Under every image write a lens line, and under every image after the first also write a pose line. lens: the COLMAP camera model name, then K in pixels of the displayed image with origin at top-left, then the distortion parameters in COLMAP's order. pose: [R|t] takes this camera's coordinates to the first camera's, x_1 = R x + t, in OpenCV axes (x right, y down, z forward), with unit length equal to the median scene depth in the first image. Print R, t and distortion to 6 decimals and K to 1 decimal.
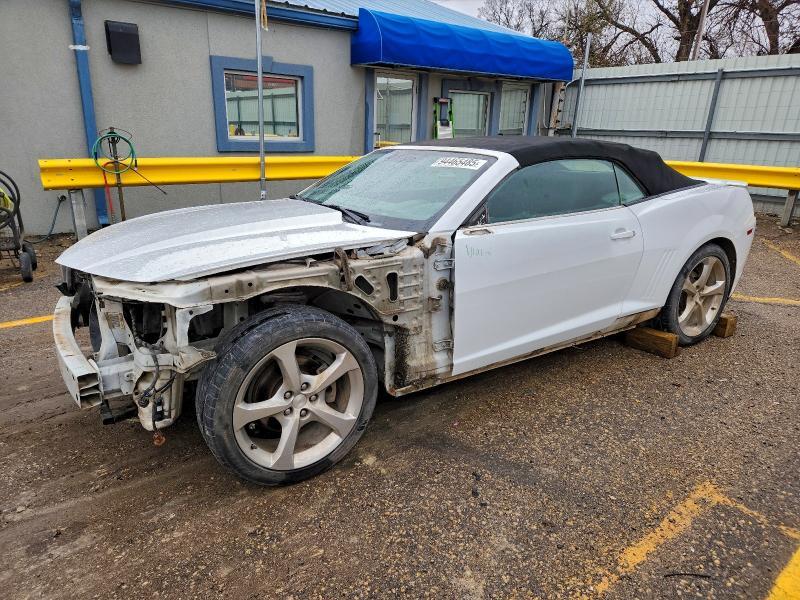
lens RADIAL K [[513.1, 0, 384.7], [0, 513.1, 299.0], [0, 0, 1]] dist [0.026869, -0.003466]
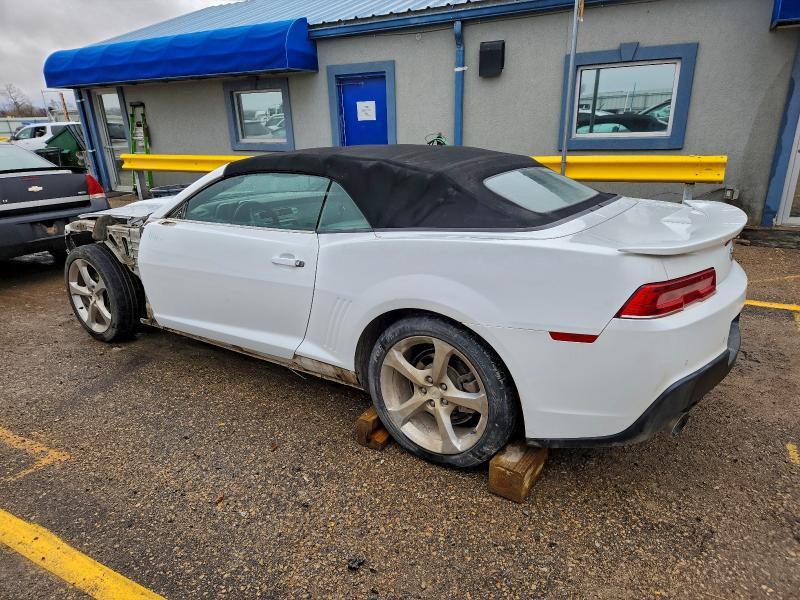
lens RADIAL K [[513.1, 0, 384.7], [0, 513.1, 299.0], [0, 0, 1]] dist [0.026869, -0.003466]
pose [[0.414979, 0.263636, -0.870798, 1.203528], [-0.249158, 0.953440, 0.169920, -0.230237], [0.875050, 0.146453, 0.461344, 0.683260]]
